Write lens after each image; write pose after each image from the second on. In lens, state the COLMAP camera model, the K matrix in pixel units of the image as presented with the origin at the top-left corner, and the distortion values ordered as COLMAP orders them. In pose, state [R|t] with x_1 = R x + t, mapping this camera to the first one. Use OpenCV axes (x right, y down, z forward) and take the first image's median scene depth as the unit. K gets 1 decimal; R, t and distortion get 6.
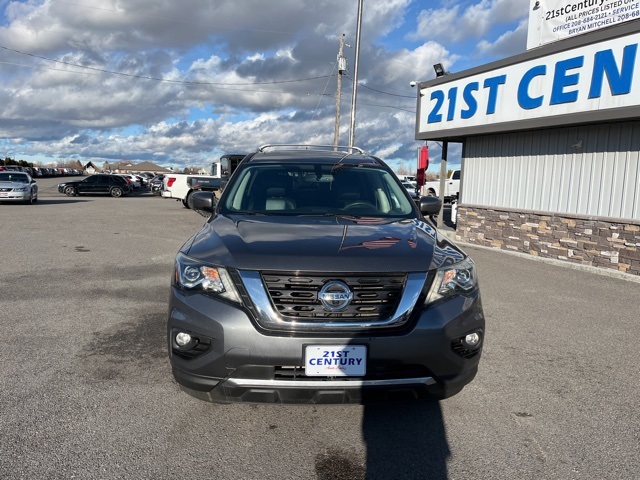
lens RADIAL K [[485.9, 0, 320.3], [0, 485.9, 233.9], [0, 0, 1]] dist [0.065778, -0.081894]
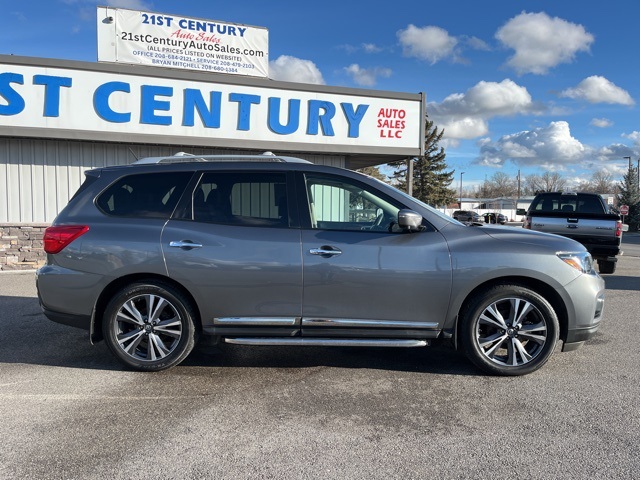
lens RADIAL K [[485.9, 0, 317.3], [0, 485.9, 240.4], [0, 0, 1]] dist [0.065778, -0.081894]
pose [[0.091190, -0.100112, 0.990789, -0.566864], [0.103472, 0.990501, 0.090559, -0.064048], [-0.990443, 0.094261, 0.100683, 0.519085]]
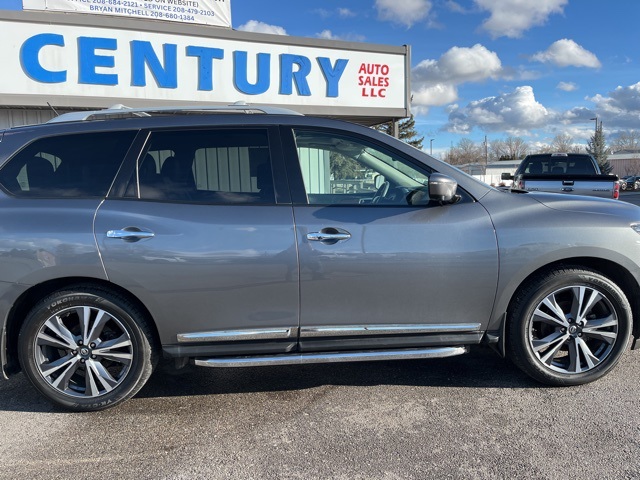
lens RADIAL K [[485.9, 0, 325.0], [0, 485.9, 241.3], [0, 0, 1]] dist [0.065778, -0.081894]
pose [[0.010846, -0.160753, 0.986935, -0.444512], [0.134555, 0.978251, 0.157860, -0.060534], [-0.990847, 0.131085, 0.032241, 0.550377]]
